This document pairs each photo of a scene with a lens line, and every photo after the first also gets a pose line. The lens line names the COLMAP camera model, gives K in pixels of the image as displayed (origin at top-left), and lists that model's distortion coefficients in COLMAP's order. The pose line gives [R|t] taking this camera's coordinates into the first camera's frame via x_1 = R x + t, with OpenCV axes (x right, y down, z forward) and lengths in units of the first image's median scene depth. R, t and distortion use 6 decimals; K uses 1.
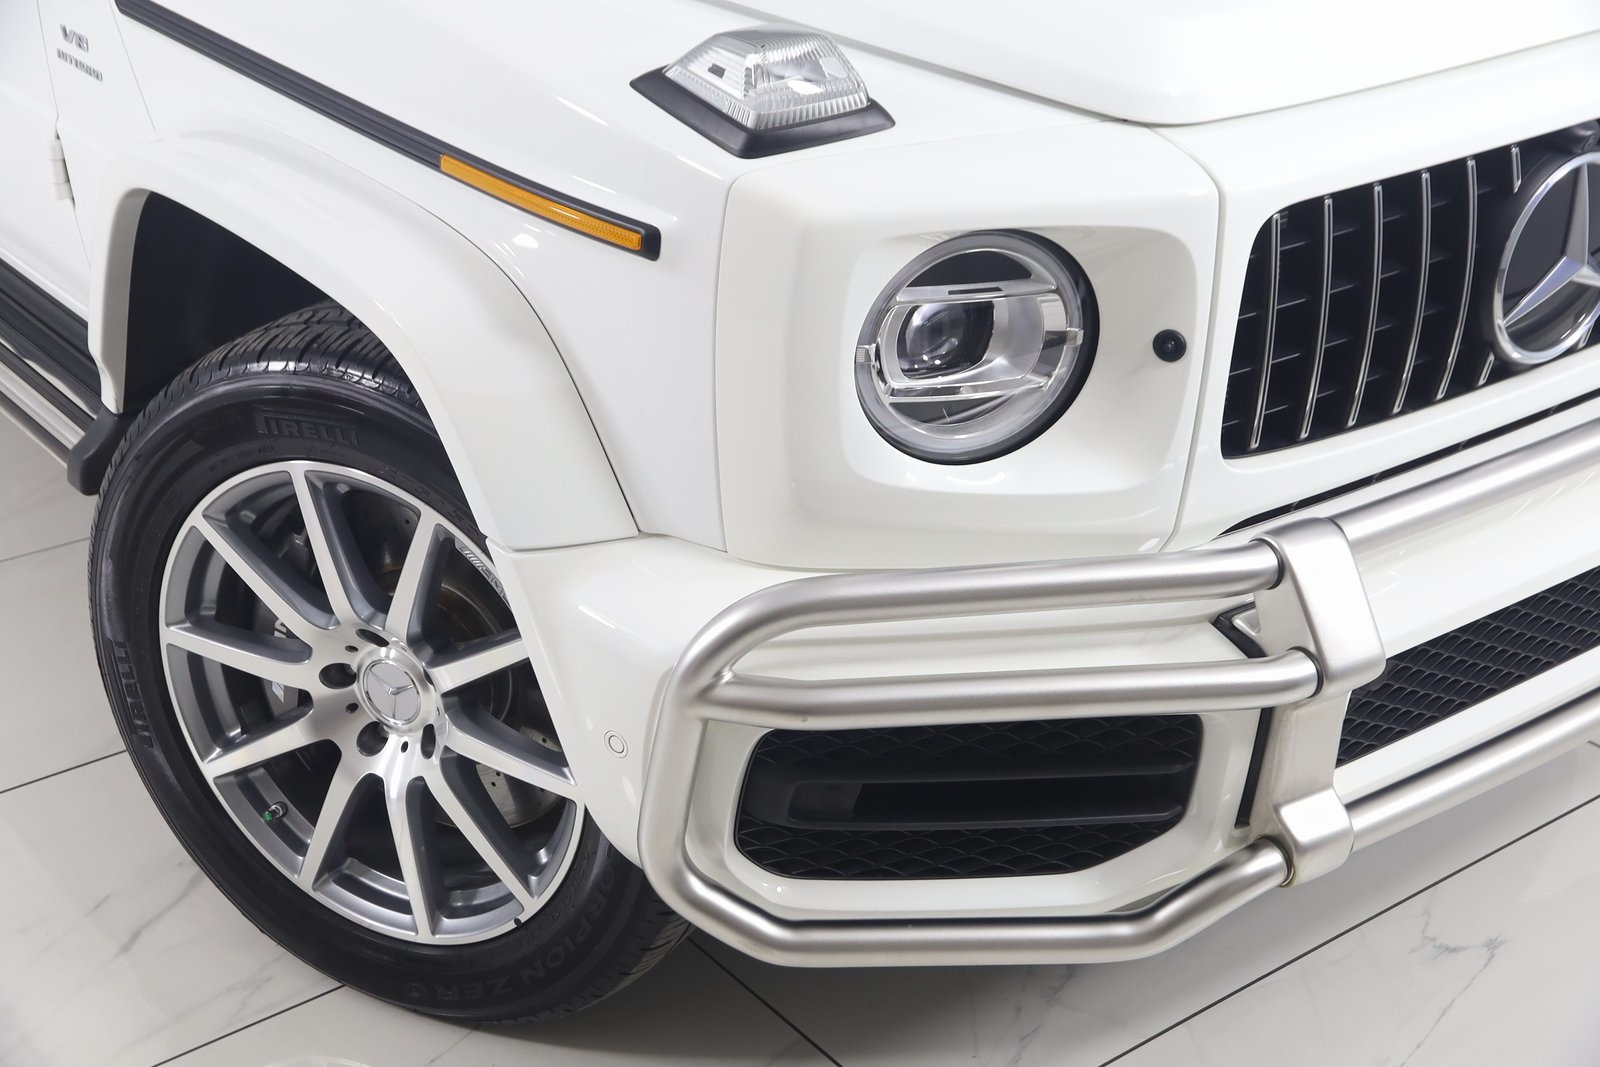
lens RADIAL K [[2305.0, 0, 800.0], [0, 2305.0, 533.5], [0, 0, 1]] dist [0.125898, 0.125338]
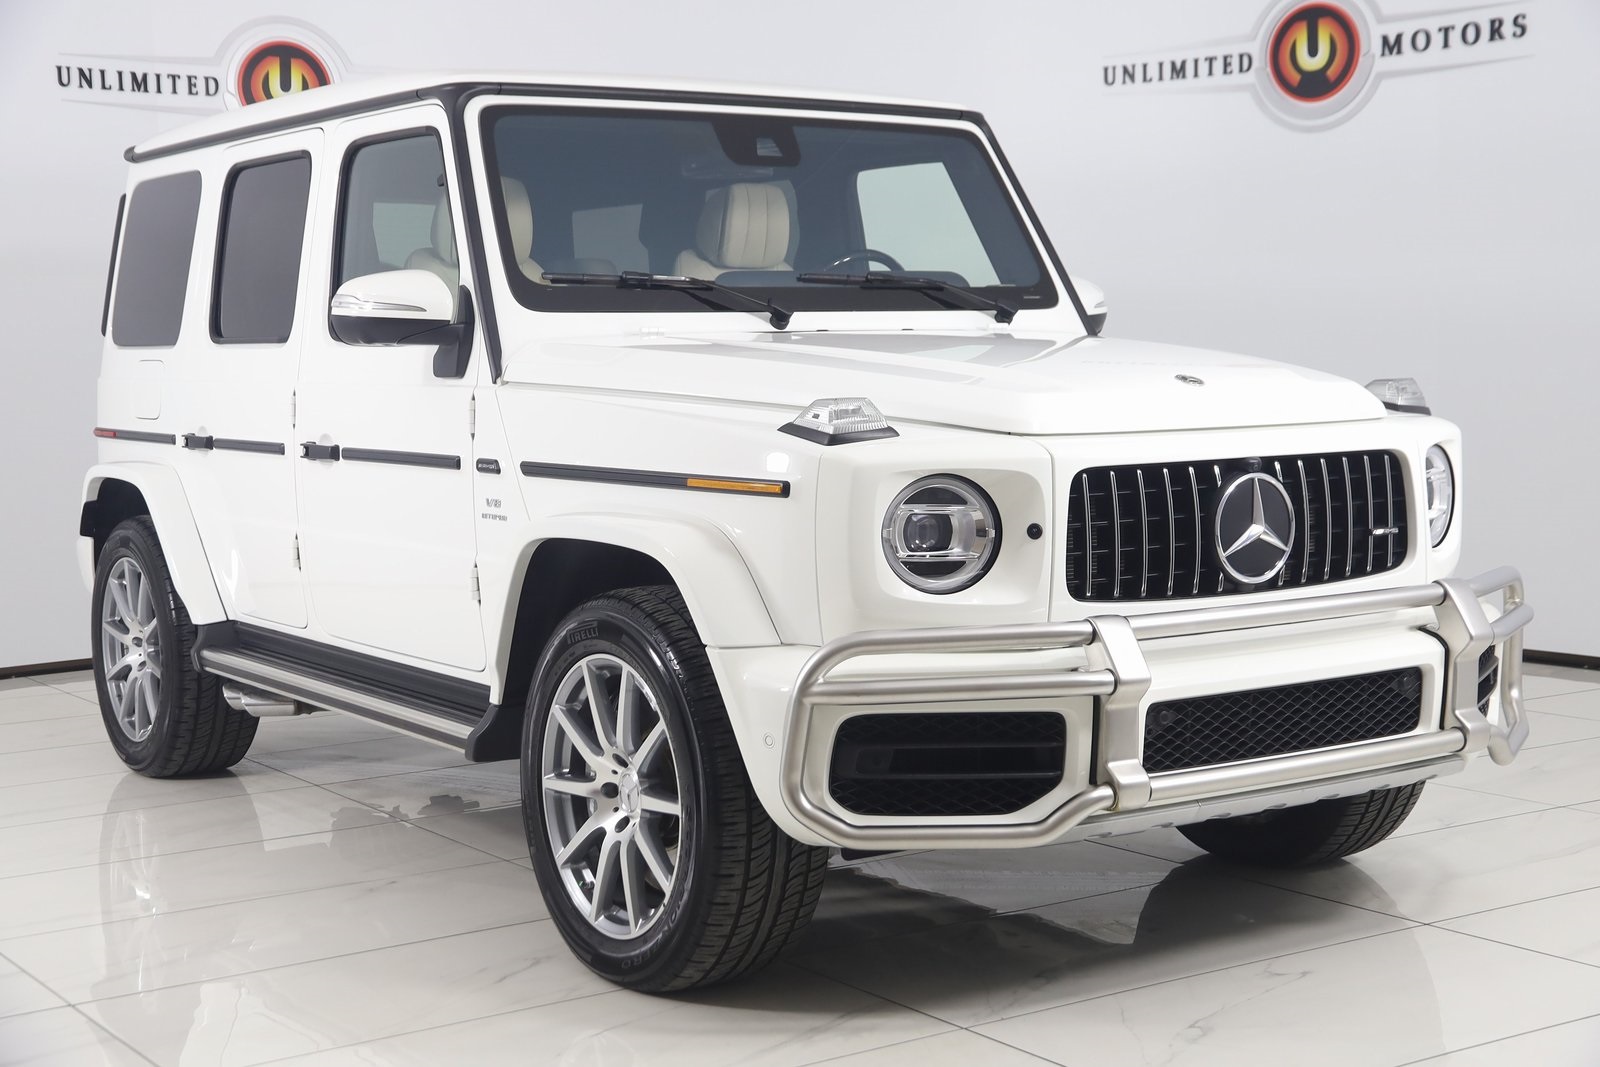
lens RADIAL K [[2305.0, 0, 800.0], [0, 2305.0, 533.5], [0, 0, 1]] dist [0.125898, 0.125338]
pose [[0.996248, -0.033362, -0.079858, 0.108317], [0.000167, 0.923456, -0.383705, 0.674044], [0.086547, 0.382252, 0.919996, -0.870168]]
